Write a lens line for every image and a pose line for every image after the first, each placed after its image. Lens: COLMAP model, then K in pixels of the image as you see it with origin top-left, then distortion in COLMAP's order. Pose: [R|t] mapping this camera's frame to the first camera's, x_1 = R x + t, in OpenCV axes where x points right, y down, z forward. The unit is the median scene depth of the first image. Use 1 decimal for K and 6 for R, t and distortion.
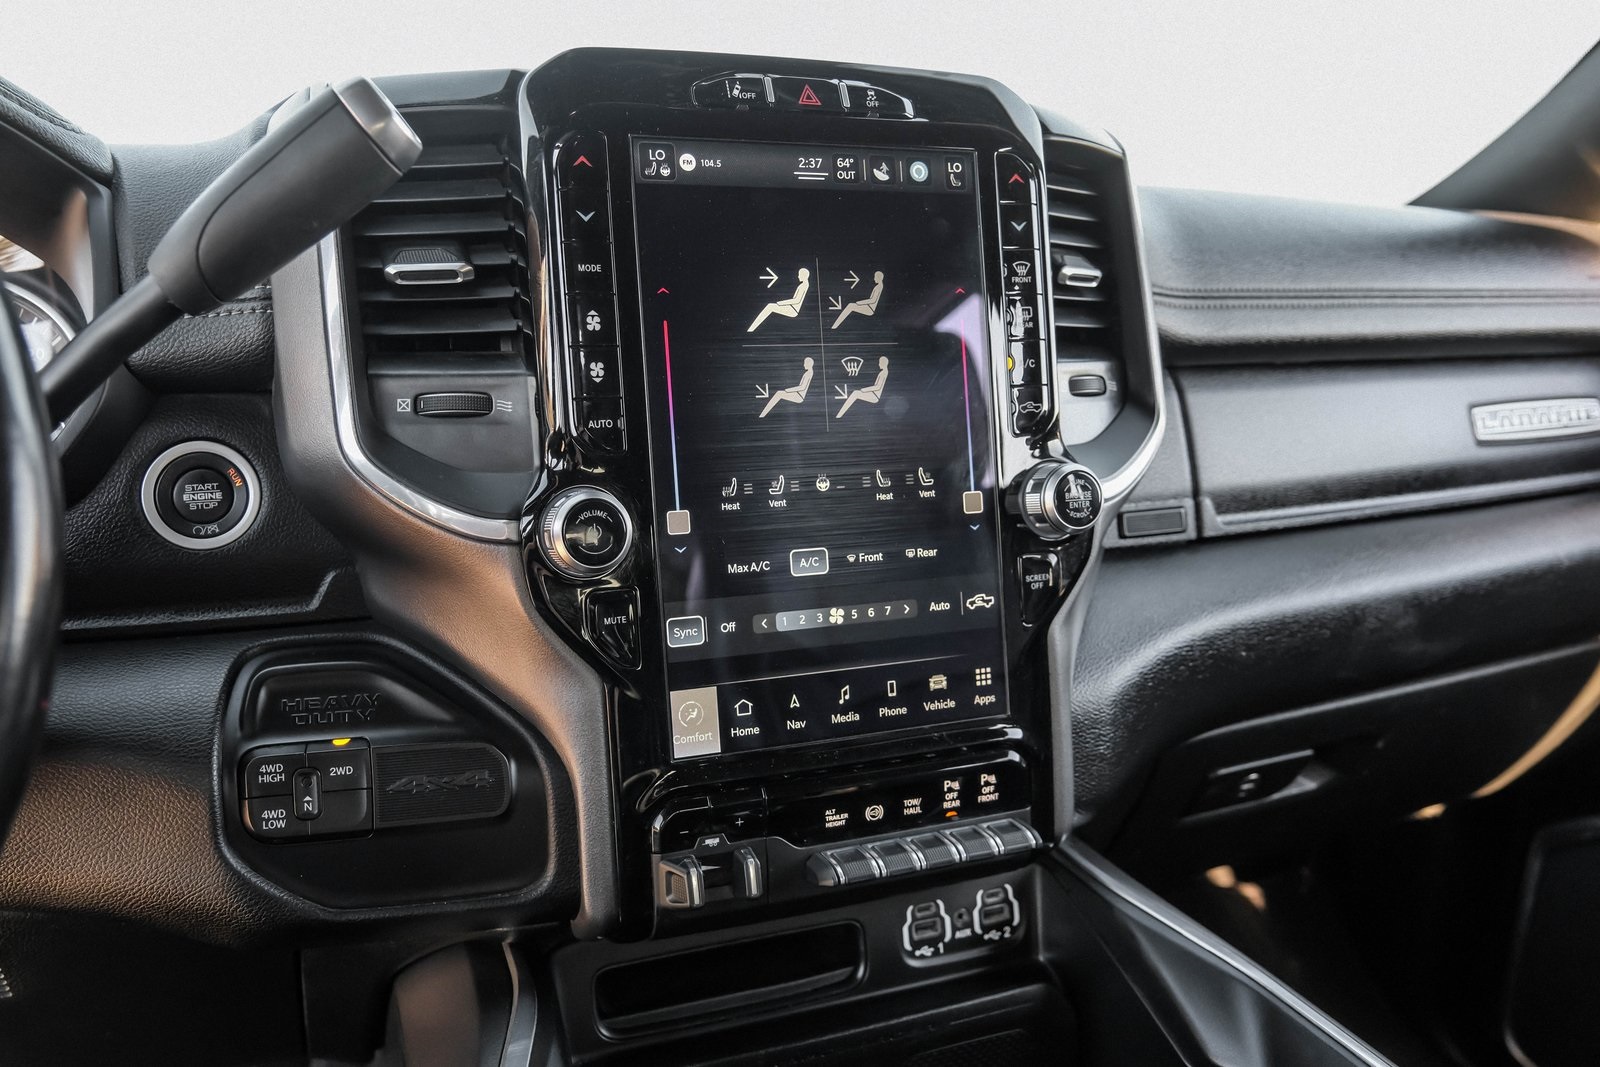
lens RADIAL K [[1201.3, 0, 742.4], [0, 1201.3, 576.0], [0, 0, 1]] dist [-0.011952, -0.001116]
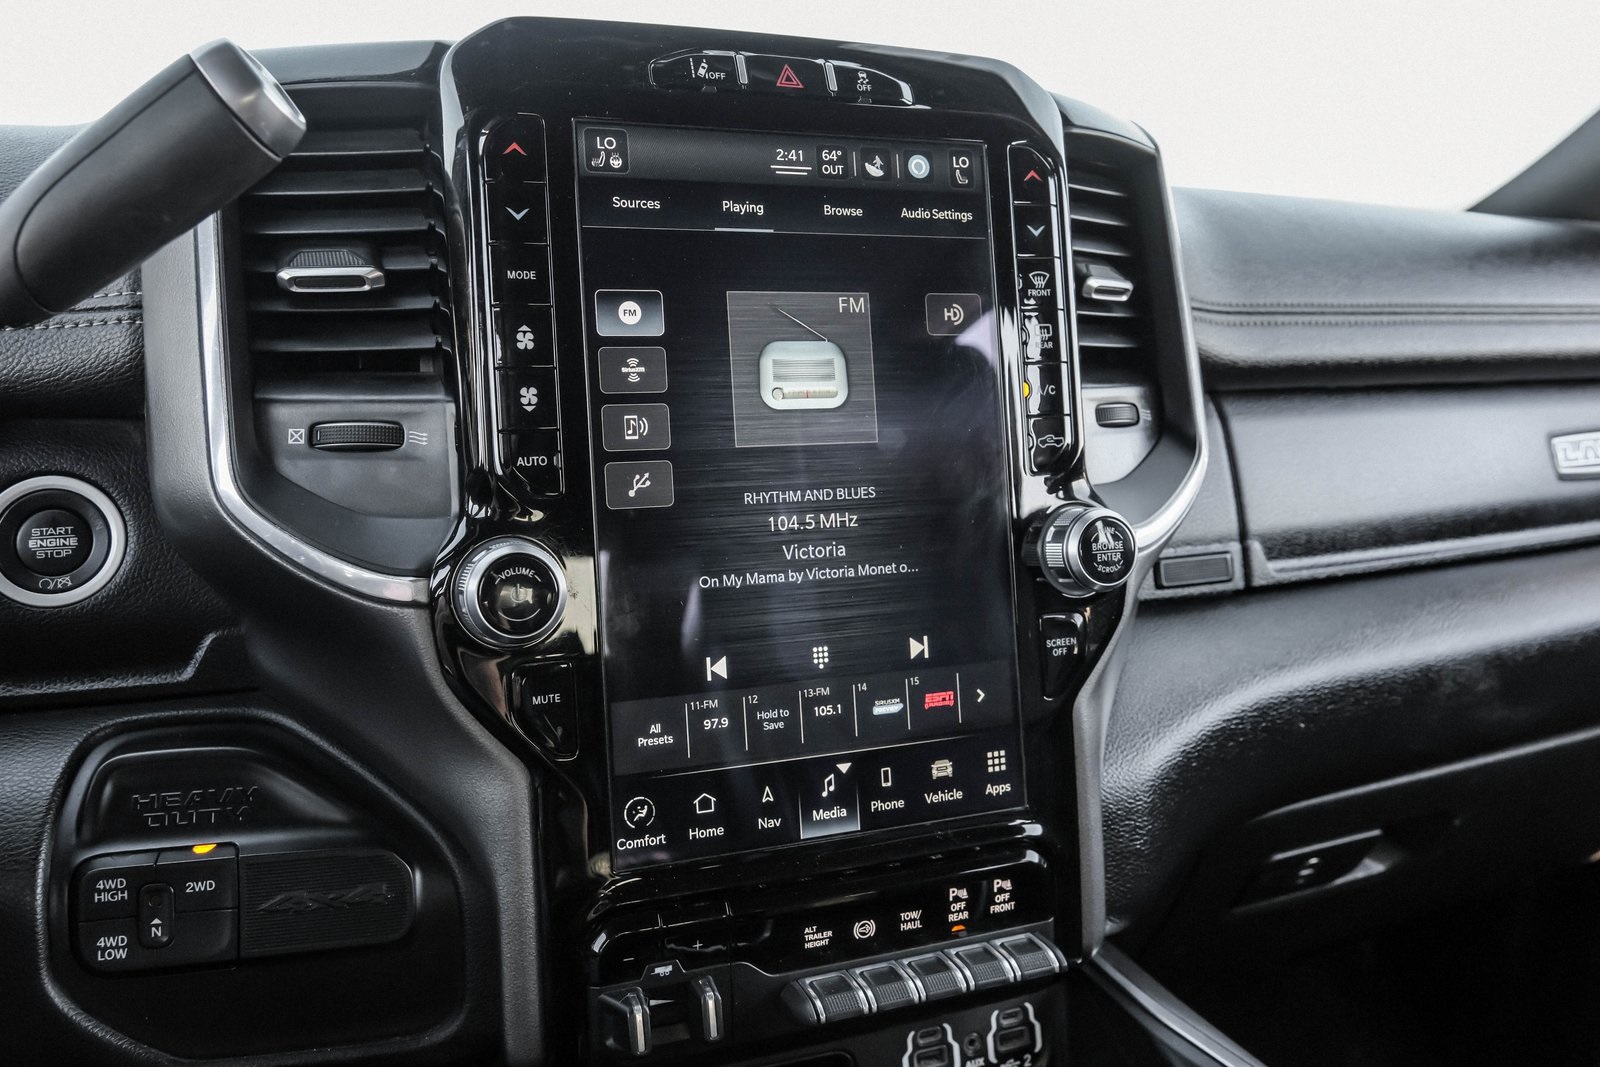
lens RADIAL K [[1249.4, 0, 781.4], [0, 1249.4, 519.6], [0, 0, 1]] dist [-0.011344, -0.000814]
pose [[0.999901, 0.007210, 0.012094, 0.041891], [-0.006528, 0.998437, -0.055498, -0.037443], [-0.012476, 0.055414, 0.998386, 0.132091]]
